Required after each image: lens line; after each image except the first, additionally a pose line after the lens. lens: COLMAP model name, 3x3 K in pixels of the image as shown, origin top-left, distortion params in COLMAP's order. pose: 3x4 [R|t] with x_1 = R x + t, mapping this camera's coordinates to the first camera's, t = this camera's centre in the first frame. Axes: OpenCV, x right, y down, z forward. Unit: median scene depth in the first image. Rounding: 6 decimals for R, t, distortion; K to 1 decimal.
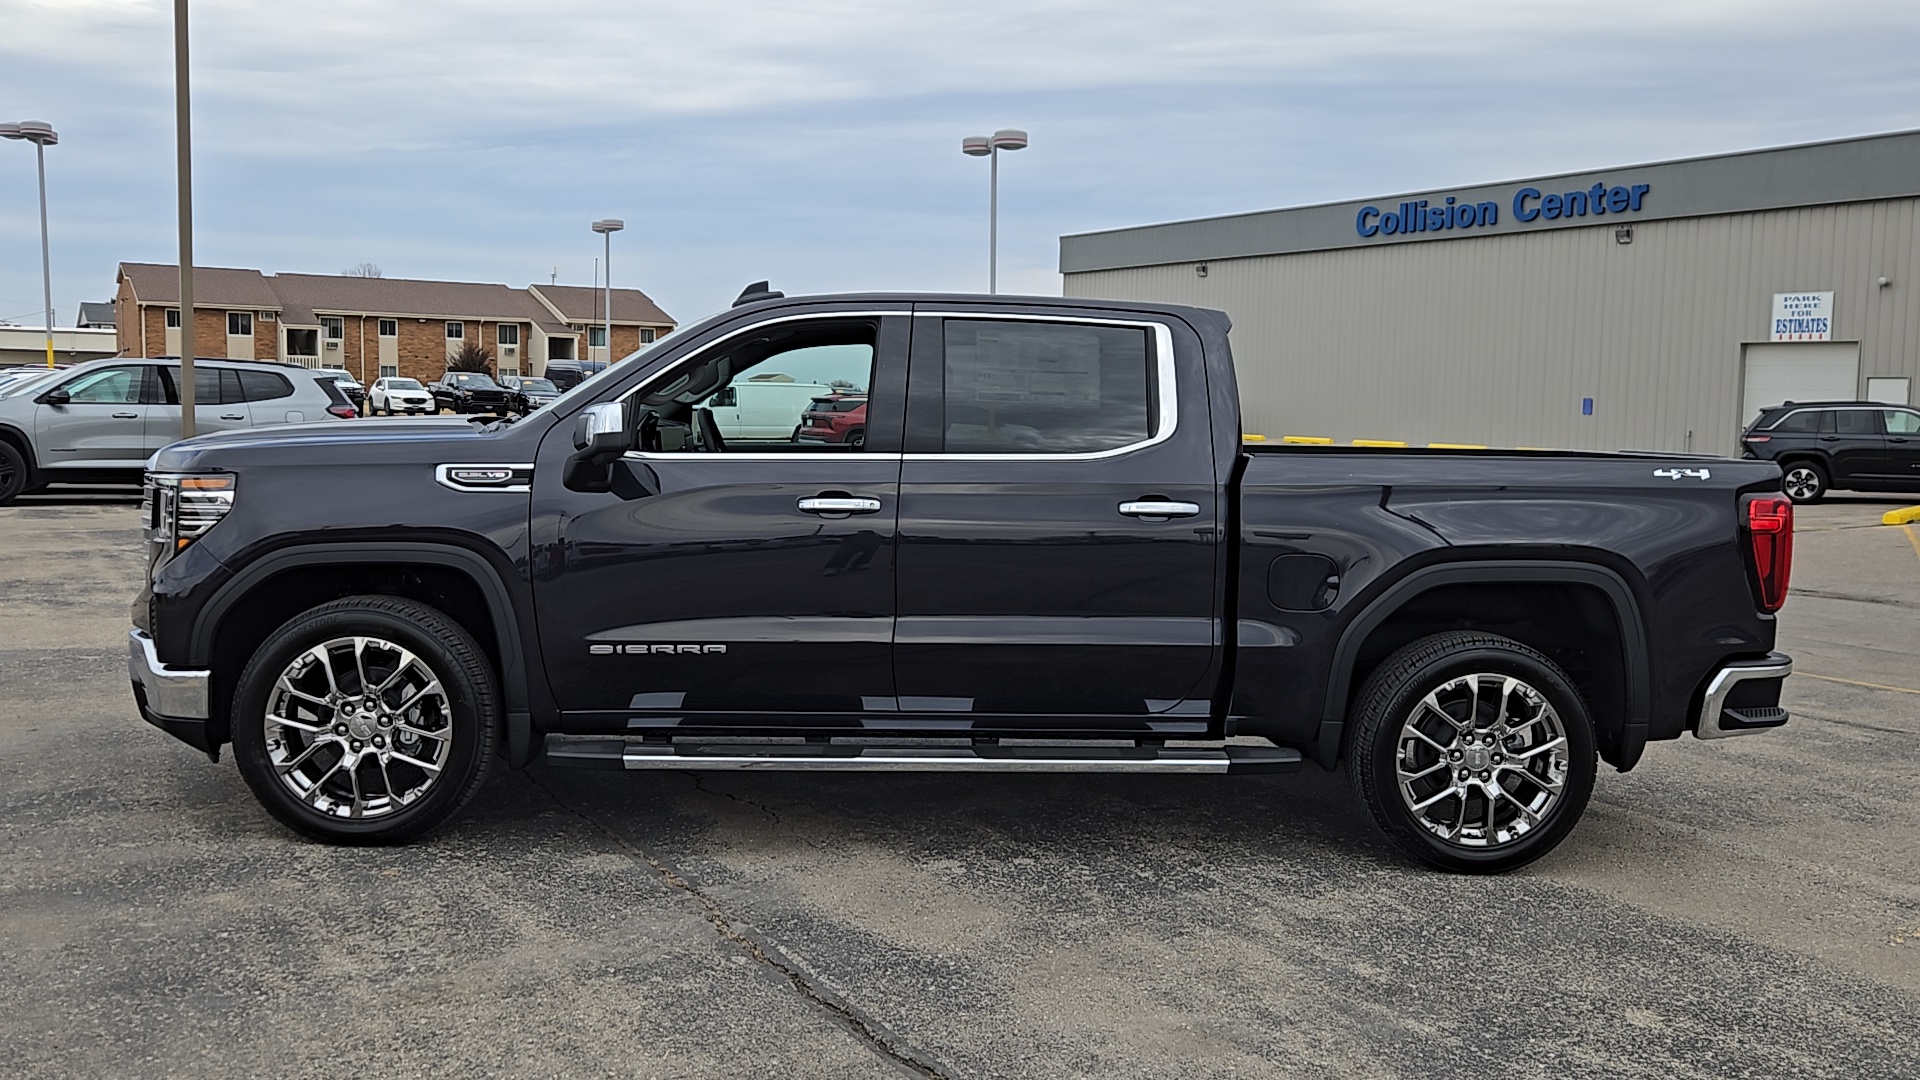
lens RADIAL K [[1596.8, 0, 954.3], [0, 1596.8, 537.0], [0, 0, 1]] dist [0.015216, -0.007545]
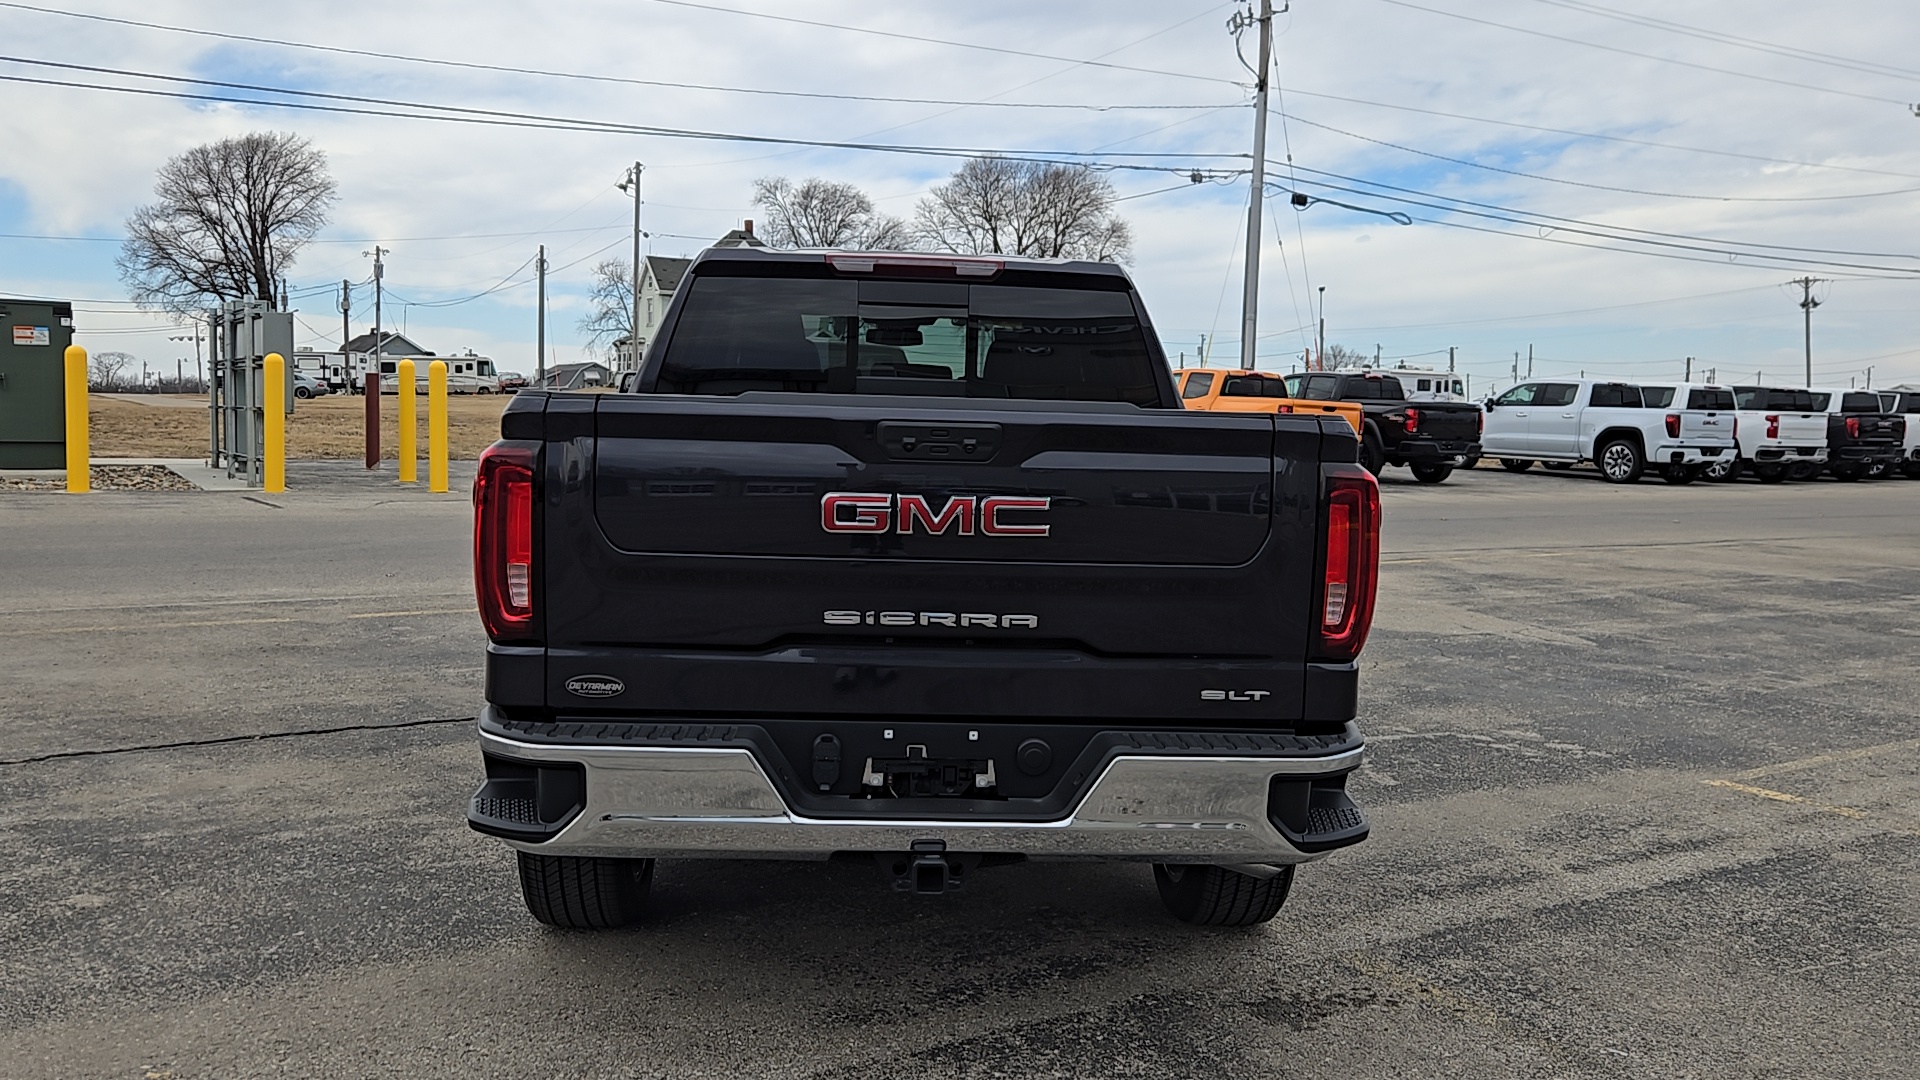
lens RADIAL K [[1596.8, 0, 954.3], [0, 1596.8, 537.0], [0, 0, 1]] dist [0.015216, -0.007545]
pose [[0.005020, 0.057365, -0.998341, 1.176664], [-0.107641, 0.992584, 0.056493, -0.045784], [0.994177, 0.107178, 0.011158, 1.223283]]
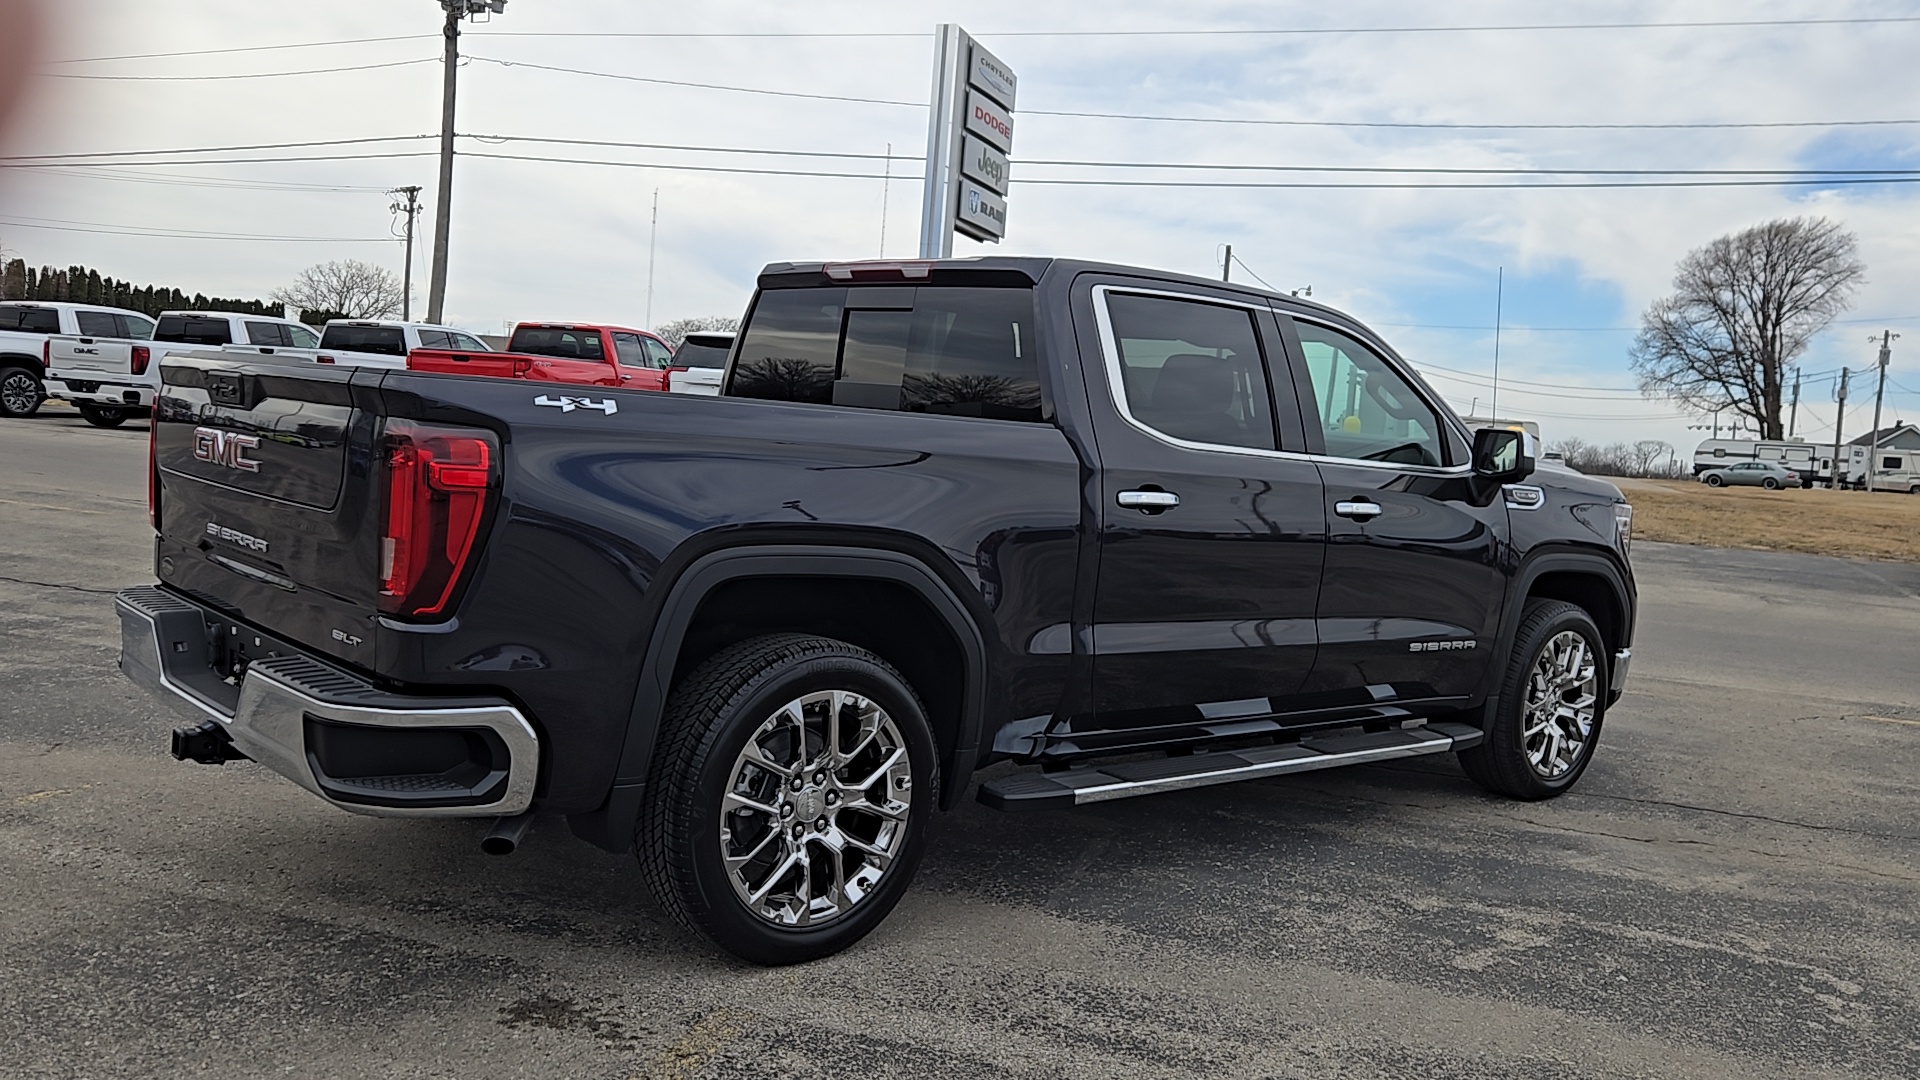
lens RADIAL K [[1596.8, 0, 954.3], [0, 1596.8, 537.0], [0, 0, 1]] dist [0.015216, -0.007545]
pose [[-0.781395, -0.037662, -0.622899, 0.758543], [-0.144998, 0.981816, 0.122530, -0.118520], [0.606957, 0.186064, -0.772647, 2.014656]]
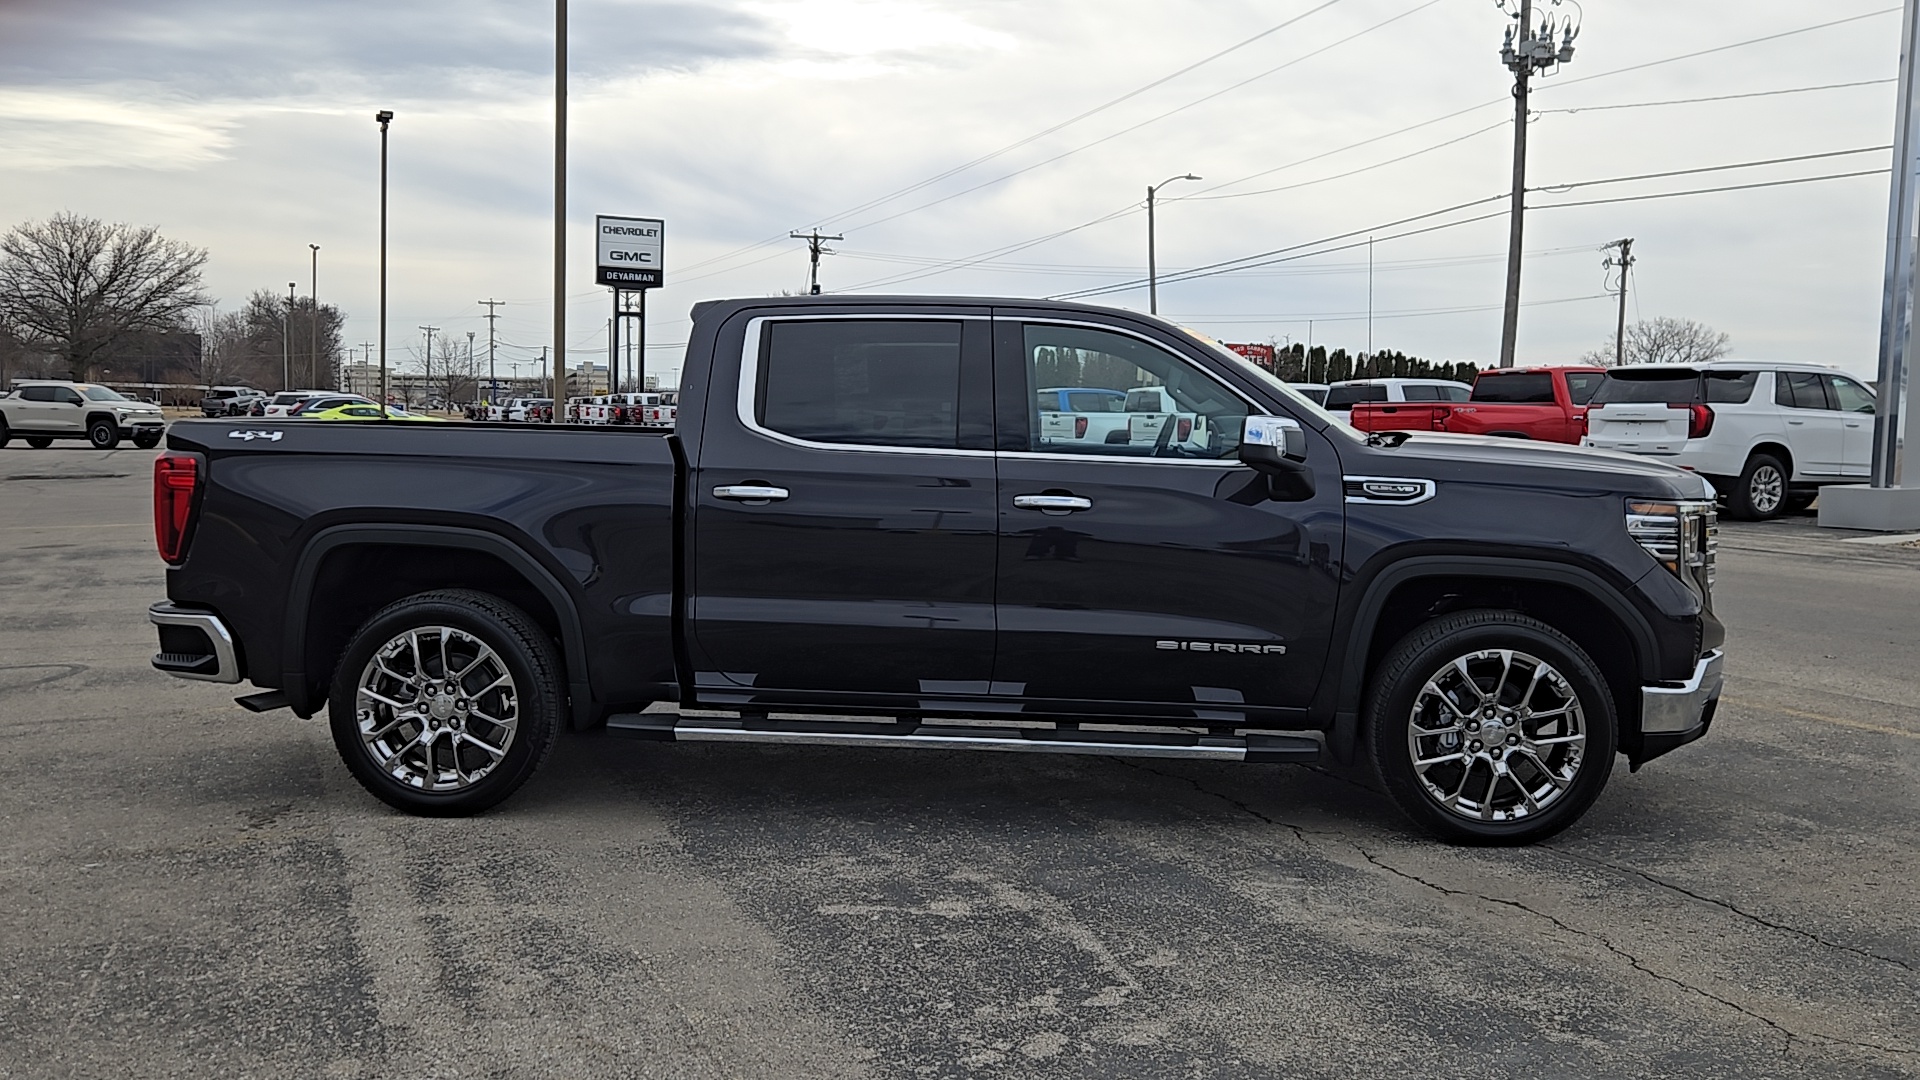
lens RADIAL K [[1596.8, 0, 954.3], [0, 1596.8, 537.0], [0, 0, 1]] dist [0.015216, -0.007545]
pose [[-0.990970, -0.053097, 0.123123, -0.151336], [-0.033102, 0.986709, 0.159093, -0.190727], [-0.129934, 0.153581, -0.979556, 2.419121]]
